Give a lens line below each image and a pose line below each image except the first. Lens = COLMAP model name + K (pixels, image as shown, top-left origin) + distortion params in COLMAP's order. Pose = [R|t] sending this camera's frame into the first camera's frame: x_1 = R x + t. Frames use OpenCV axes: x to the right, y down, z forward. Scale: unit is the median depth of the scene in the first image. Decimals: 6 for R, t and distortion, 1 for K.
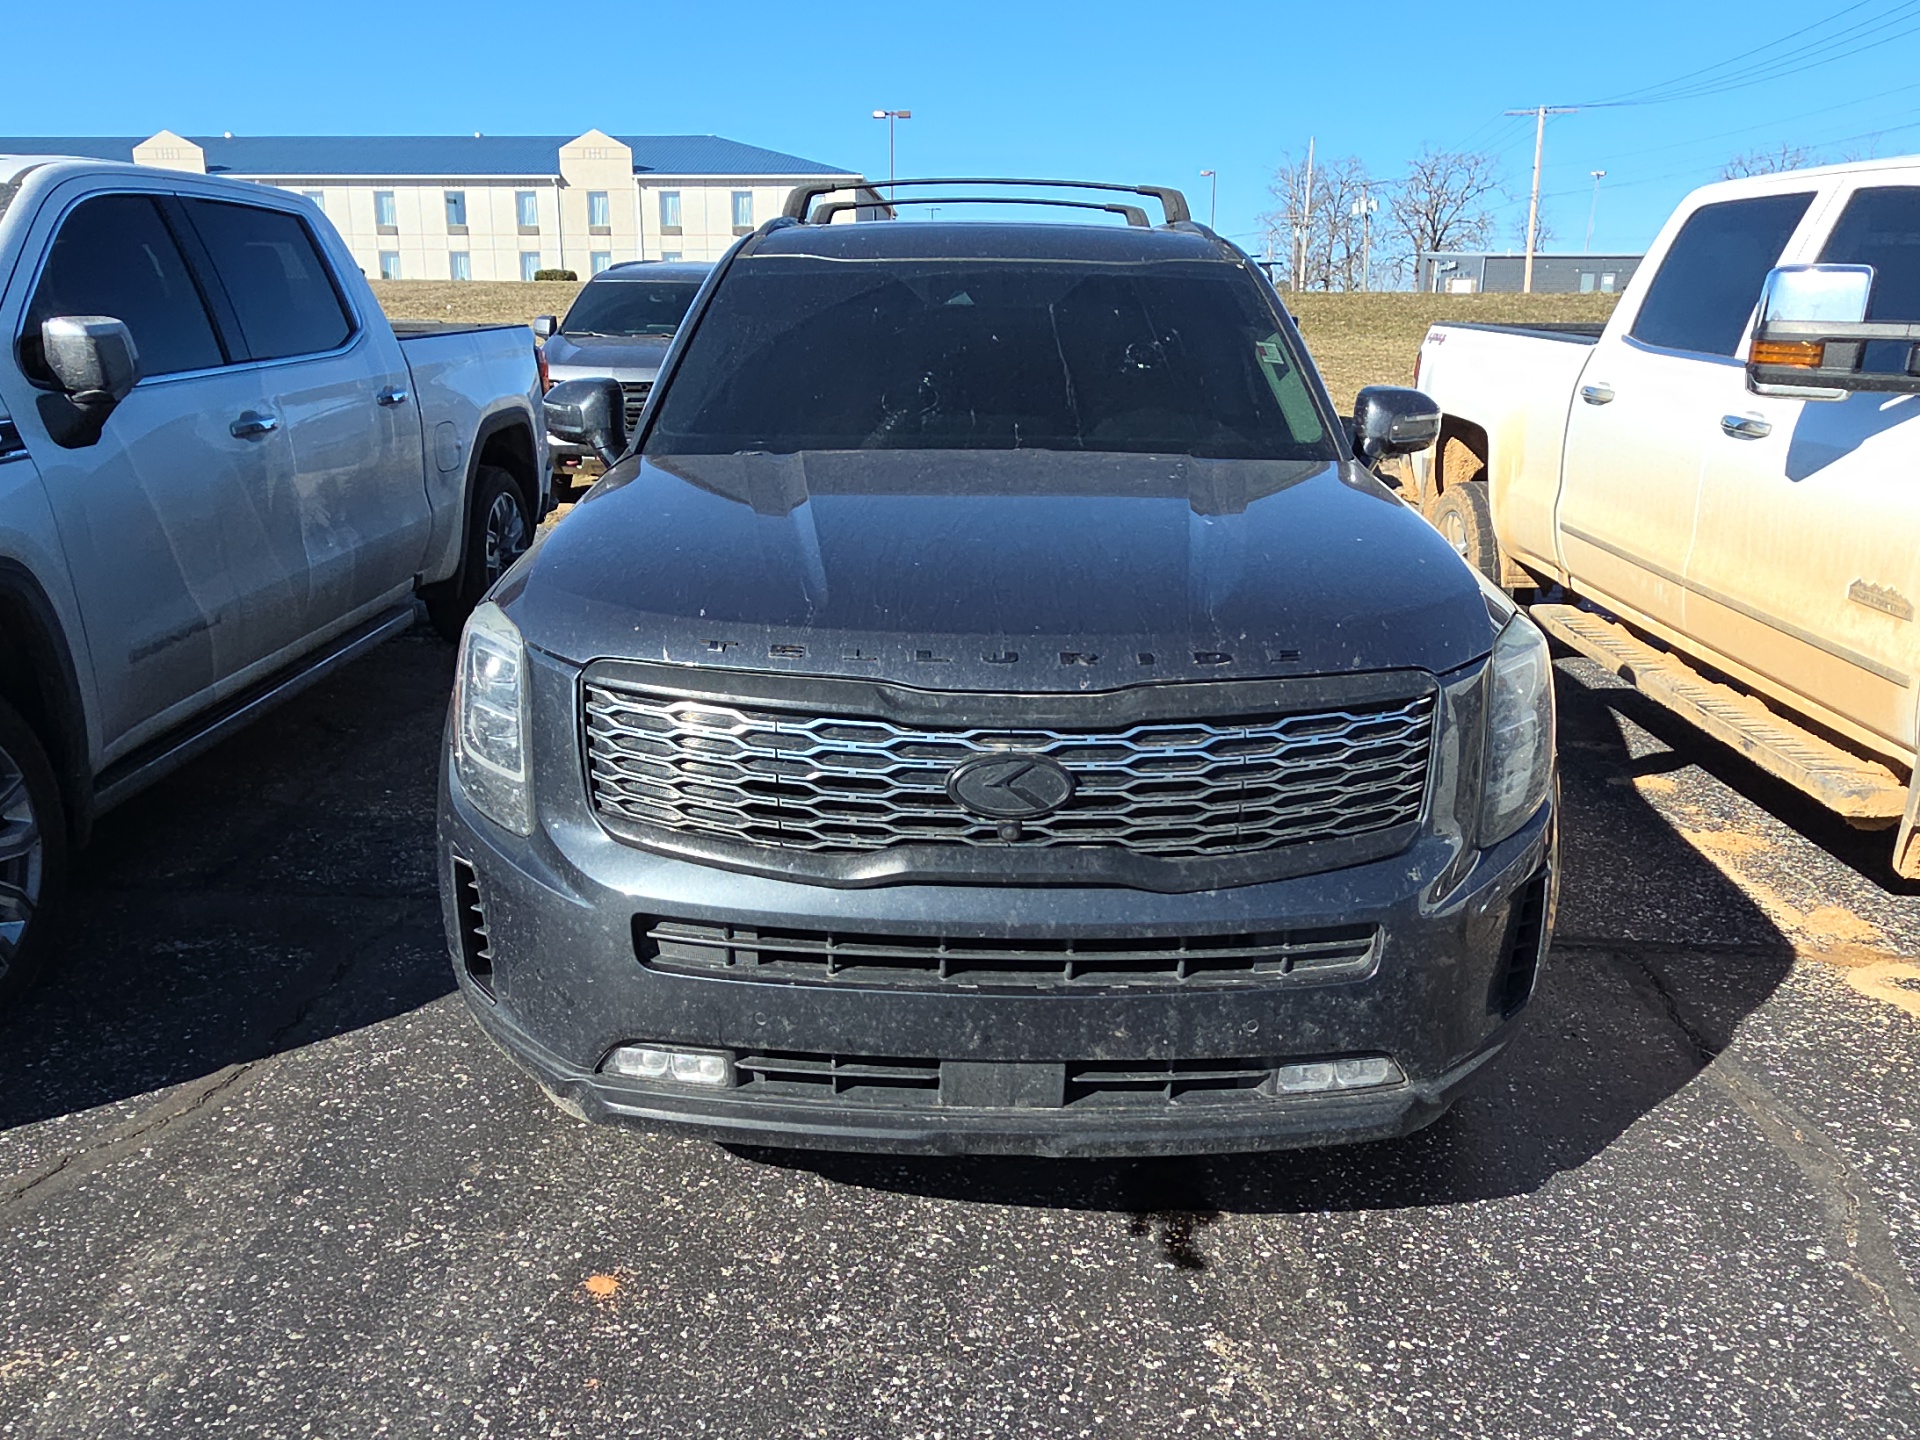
lens RADIAL K [[1496.3, 0, 955.6], [0, 1496.3, 722.3], [0, 0, 1]] dist [0.004445, 0.004403]
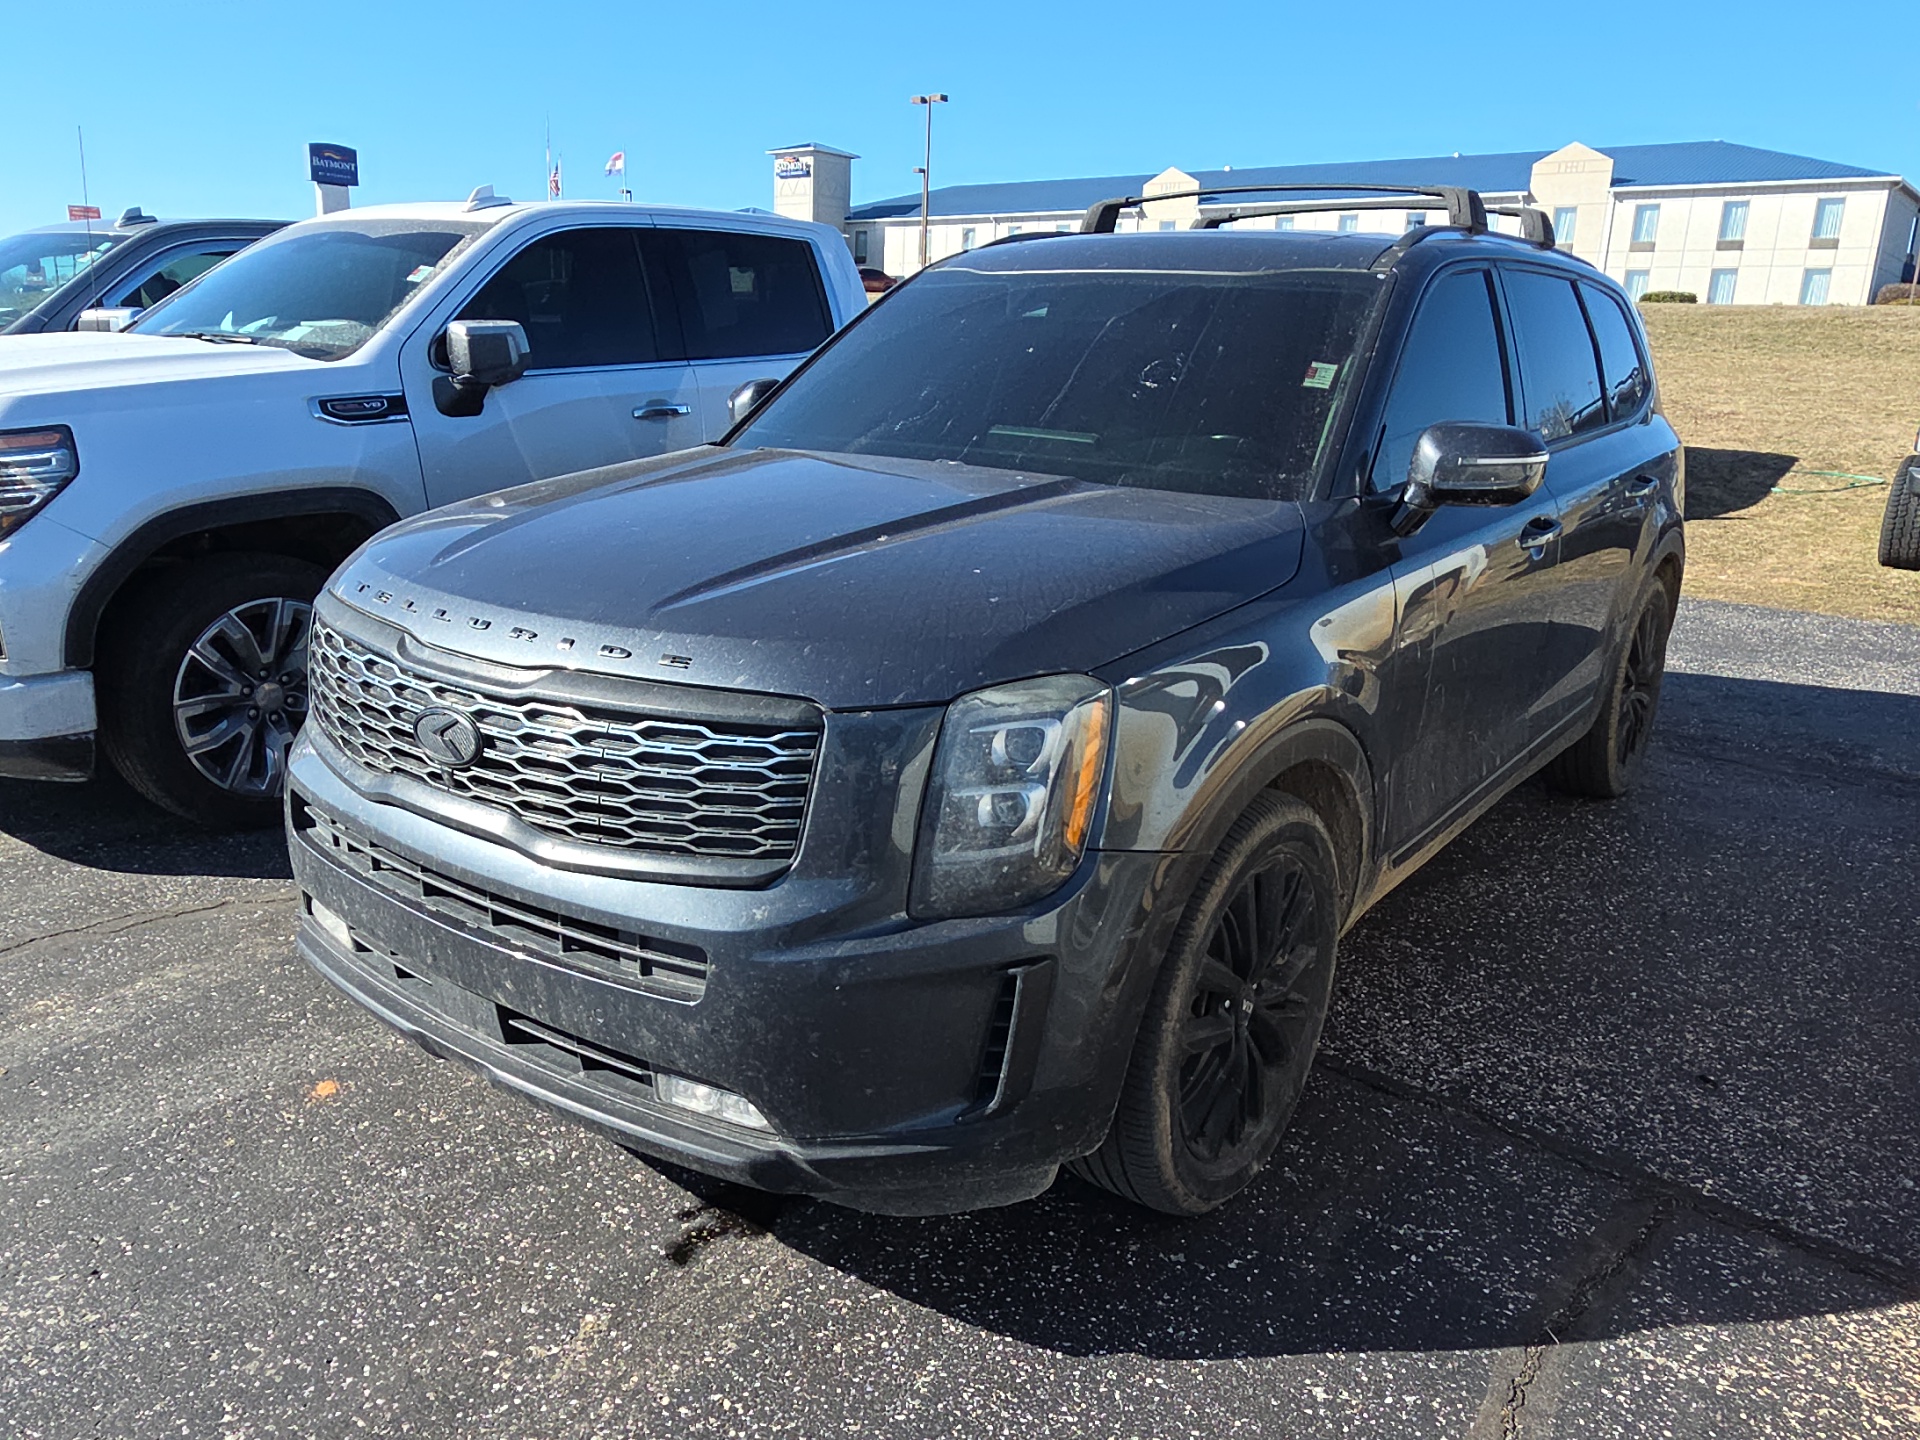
lens RADIAL K [[1496.3, 0, 957.1], [0, 1496.3, 717.7], [0, 0, 1]] dist [0.004445, 0.004403]
pose [[0.786739, 0.167003, -0.594266, 0.776442], [-0.176151, 0.983417, 0.043160, -0.067449], [0.591619, 0.070725, 0.803109, 0.251162]]
